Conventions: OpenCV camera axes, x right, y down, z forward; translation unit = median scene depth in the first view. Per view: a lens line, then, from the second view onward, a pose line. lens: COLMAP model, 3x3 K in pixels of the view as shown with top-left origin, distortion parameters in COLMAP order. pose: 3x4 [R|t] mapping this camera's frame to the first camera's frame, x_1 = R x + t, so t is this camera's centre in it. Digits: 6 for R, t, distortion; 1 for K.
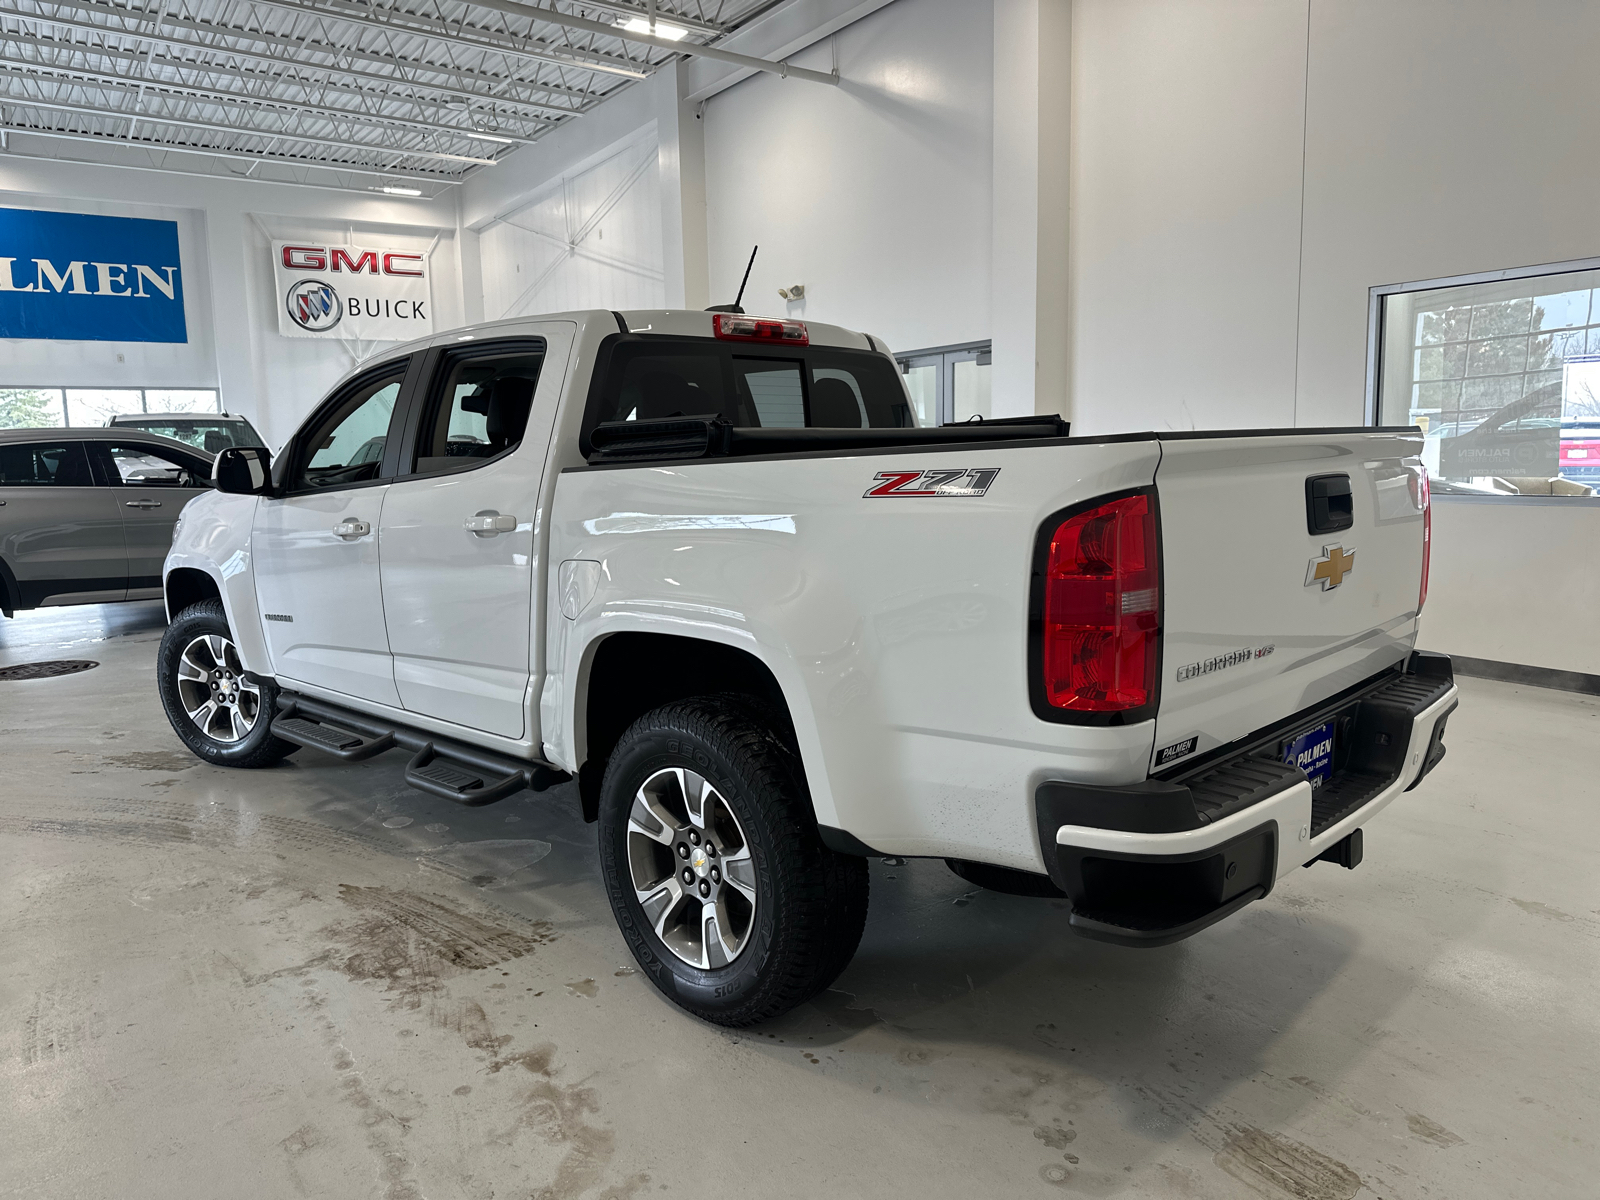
lens RADIAL K [[1110.9, 0, 797.9], [0, 1110.9, 589.7], [0, 0, 1]] dist [0.038981, -0.042875]
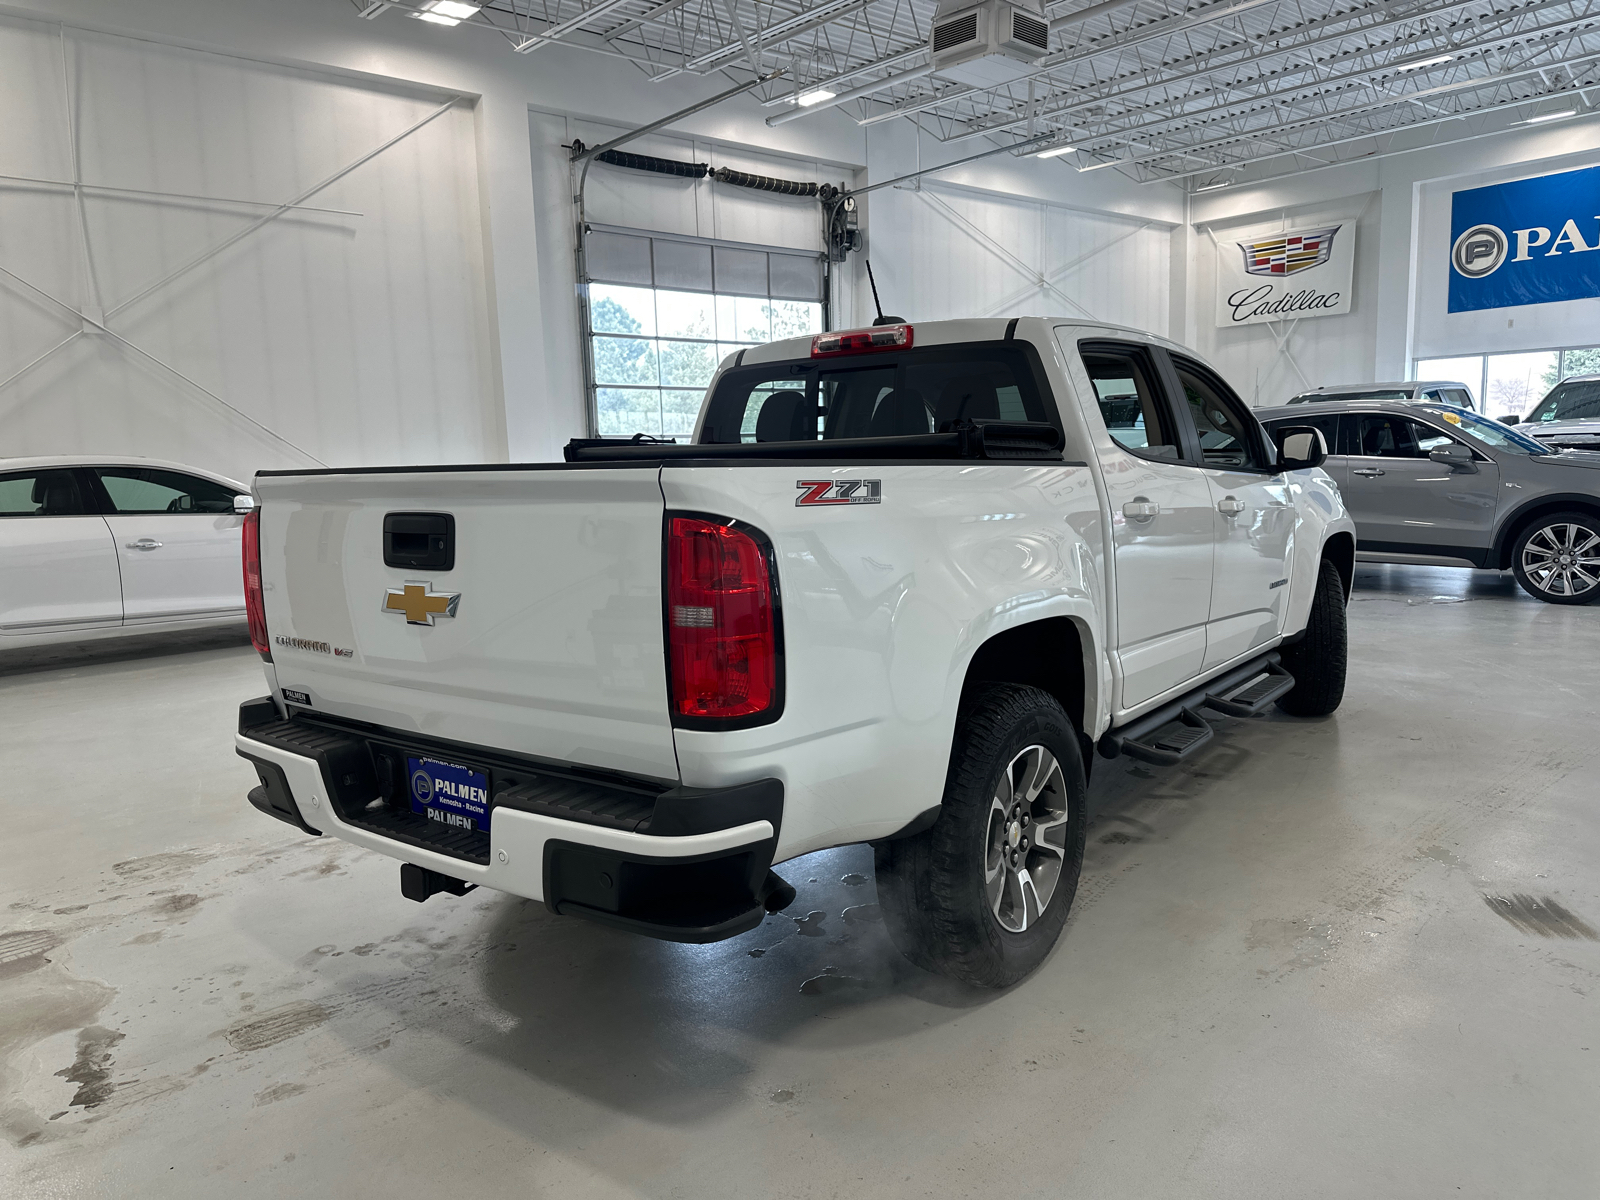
lens RADIAL K [[1110.9, 0, 802.4], [0, 1110.9, 607.4], [0, 0, 1]] dist [0.038981, -0.042875]
pose [[0.131245, 0.154138, -0.979294, 1.053073], [-0.093219, 0.985380, 0.142603, -0.134636], [0.986958, 0.072572, 0.143694, 0.835369]]
